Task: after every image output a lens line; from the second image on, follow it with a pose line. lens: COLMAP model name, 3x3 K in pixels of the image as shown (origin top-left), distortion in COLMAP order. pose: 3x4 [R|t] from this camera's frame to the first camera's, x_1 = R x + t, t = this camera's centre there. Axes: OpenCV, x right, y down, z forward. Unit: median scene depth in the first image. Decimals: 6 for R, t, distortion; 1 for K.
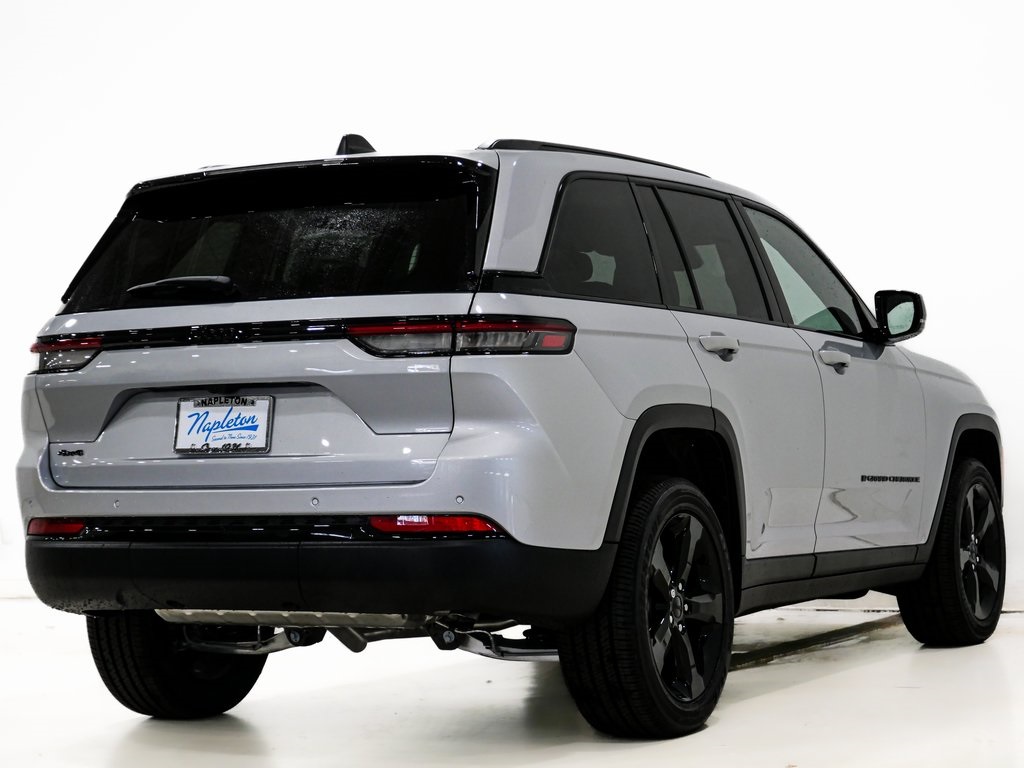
lens RADIAL K [[2193.7, 0, 511.2], [0, 2193.7, 380.4], [0, 0, 1]] dist [0.255211, 0.000000]
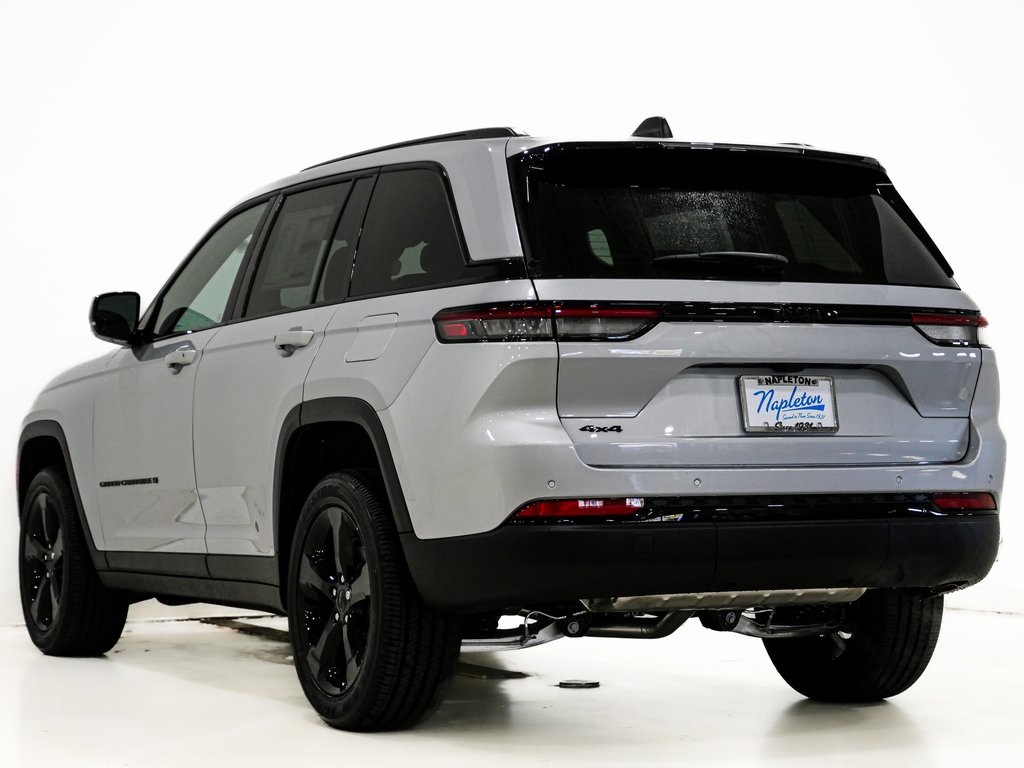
lens RADIAL K [[2233.2, 0, 497.8], [0, 2233.2, 365.7], [0, 0, 1]] dist [0.614093, 0.000000]
pose [[0.564779, 0.041978, 0.824174, -1.045561], [-0.027390, 0.999109, -0.032119, 0.039228], [-0.824787, -0.004433, 0.565426, 0.526257]]
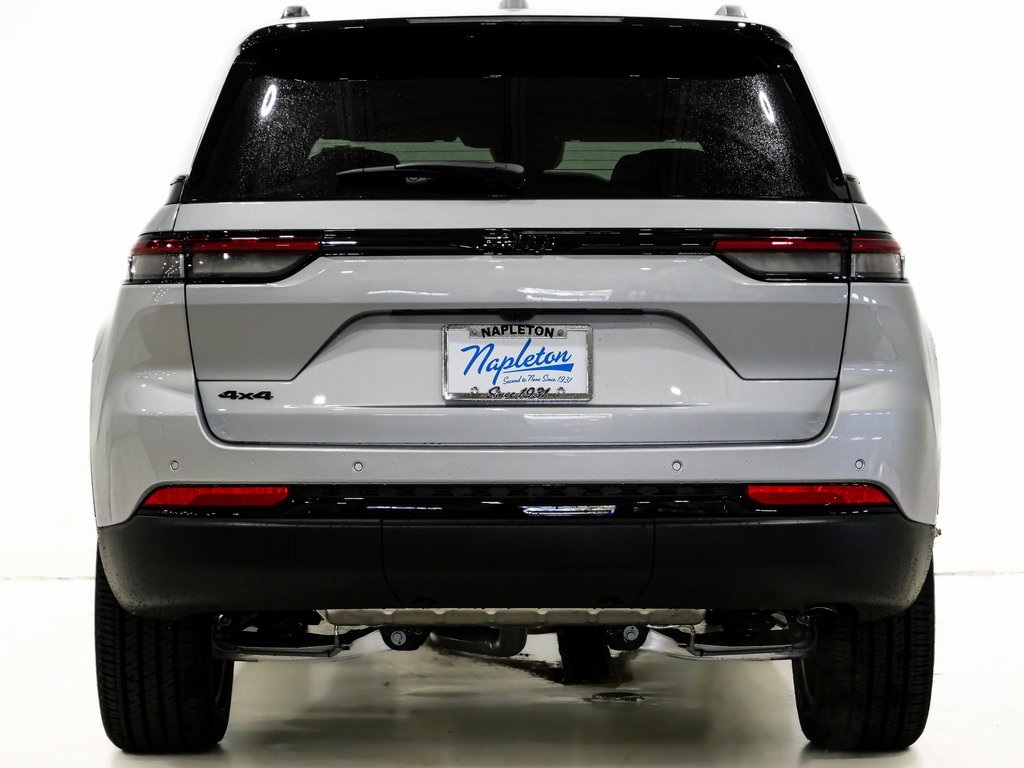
lens RADIAL K [[2253.0, 0, 513.3], [0, 2253.0, 382.0], [0, 0, 1]] dist [0.187850, 0.000000]
pose [[0.881824, 0.020725, 0.471122, -0.490888], [-0.030292, 0.999460, 0.012733, 0.016982], [-0.470604, -0.025500, 0.881976, 0.321048]]
